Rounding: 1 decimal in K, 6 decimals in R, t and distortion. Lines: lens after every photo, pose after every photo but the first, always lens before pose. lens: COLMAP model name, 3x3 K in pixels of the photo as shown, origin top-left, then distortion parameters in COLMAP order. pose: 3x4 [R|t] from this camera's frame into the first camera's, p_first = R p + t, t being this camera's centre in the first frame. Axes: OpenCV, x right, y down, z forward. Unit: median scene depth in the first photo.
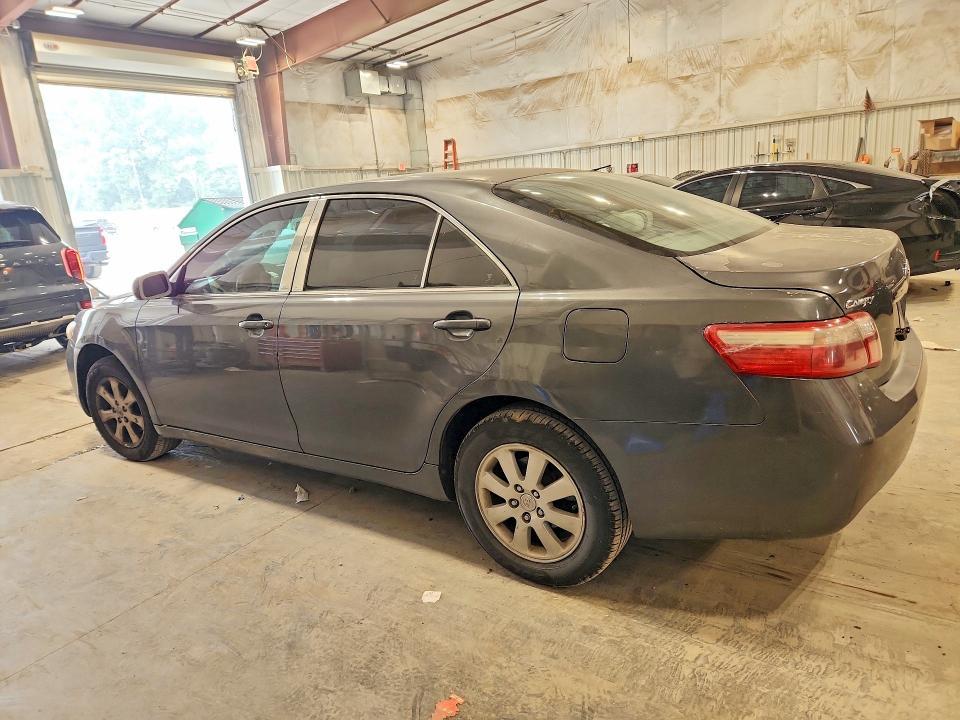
lens RADIAL K [[646.0, 0, 478.9], [0, 646.0, 363.5], [0, 0, 1]] dist [0.030396, -0.013294]
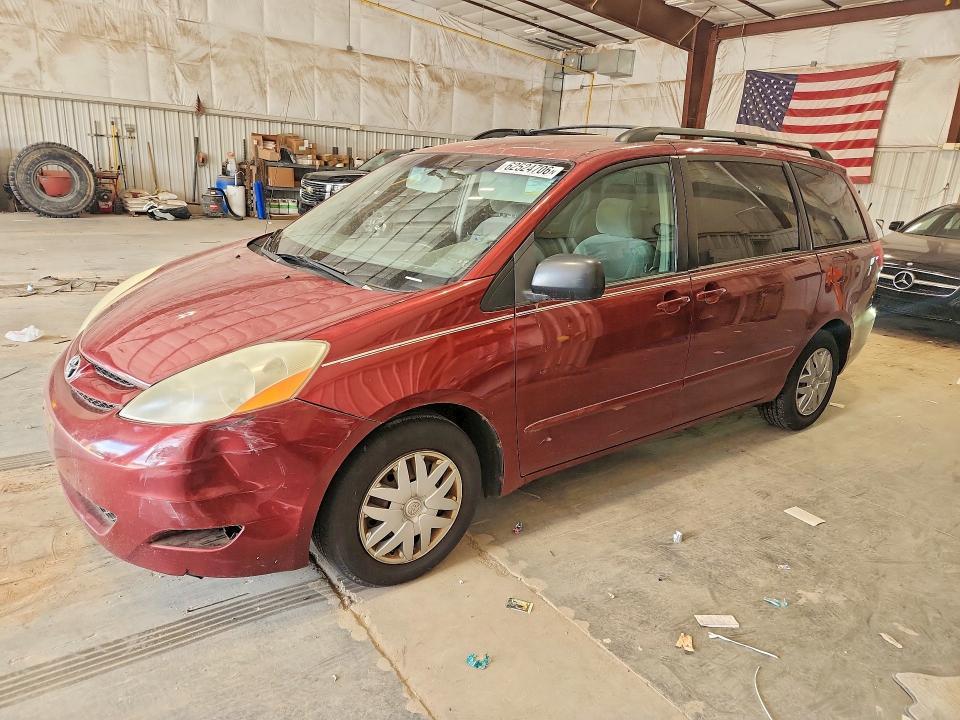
lens RADIAL K [[646.0, 0, 479.2], [0, 646.0, 359.0], [0, 0, 1]] dist [0.030396, -0.013294]
pose [[0.317347, -0.193170, 0.928427, -0.373034], [0.132594, 0.978455, 0.158257, -0.086326], [-0.938994, 0.072882, 0.336123, 0.204652]]
